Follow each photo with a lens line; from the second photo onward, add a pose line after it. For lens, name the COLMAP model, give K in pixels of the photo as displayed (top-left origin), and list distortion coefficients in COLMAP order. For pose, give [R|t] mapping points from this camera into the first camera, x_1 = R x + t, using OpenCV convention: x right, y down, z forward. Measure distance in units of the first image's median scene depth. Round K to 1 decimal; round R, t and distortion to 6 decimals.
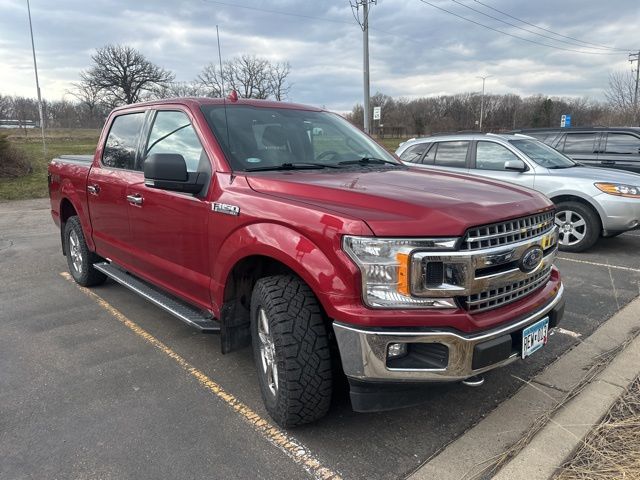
lens RADIAL K [[457.4, 0, 319.1], [0, 457.4, 217.6], [0, 0, 1]] dist [0.001441, -0.000915]
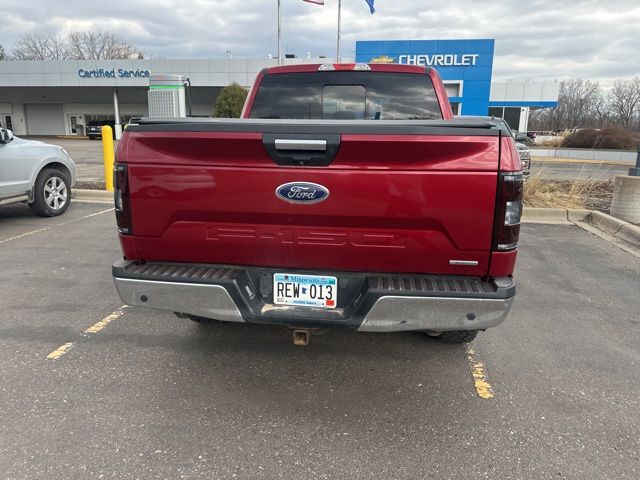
lens RADIAL K [[457.4, 0, 321.5], [0, 457.4, 233.3], [0, 0, 1]] dist [0.035474, -0.037687]
pose [[-0.640714, -0.168952, 0.748960, -1.251449], [0.109945, 0.945245, 0.307285, -0.287087], [-0.759867, 0.279226, -0.587056, 2.191454]]
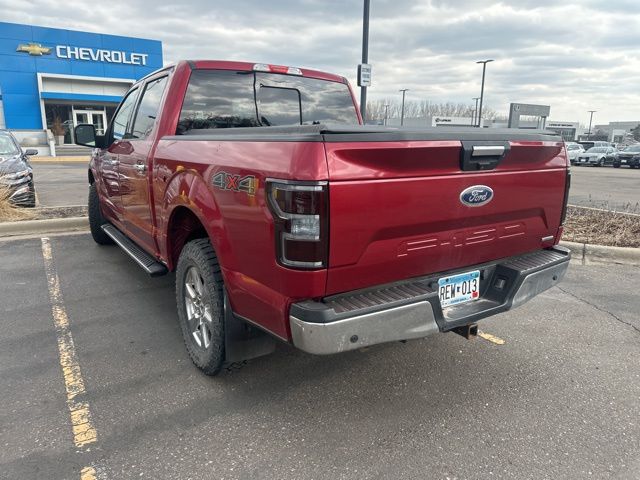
lens RADIAL K [[456.2, 0, 322.4], [0, 456.2, 238.7], [0, 0, 1]] dist [0.035898, -0.035200]
pose [[-0.988208, -0.035693, 0.148897, -0.696784], [0.021224, 0.931130, 0.364069, -0.334239], [-0.151637, 0.362936, -0.919393, 2.467385]]
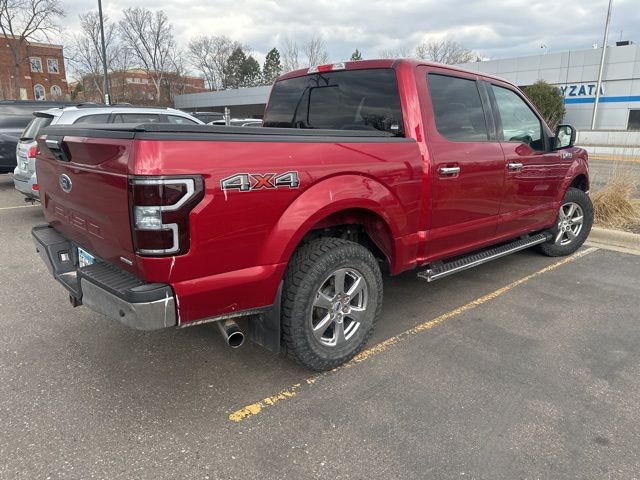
lens RADIAL K [[453.3, 0, 321.5], [0, 453.3, 242.5], [0, 0, 1]] dist [0.037988, -0.035935]
pose [[-0.006238, -0.234110, 0.972190, -1.507318], [0.143321, 0.961962, 0.232567, -0.182153], [-0.989657, 0.140786, 0.027553, 1.470229]]
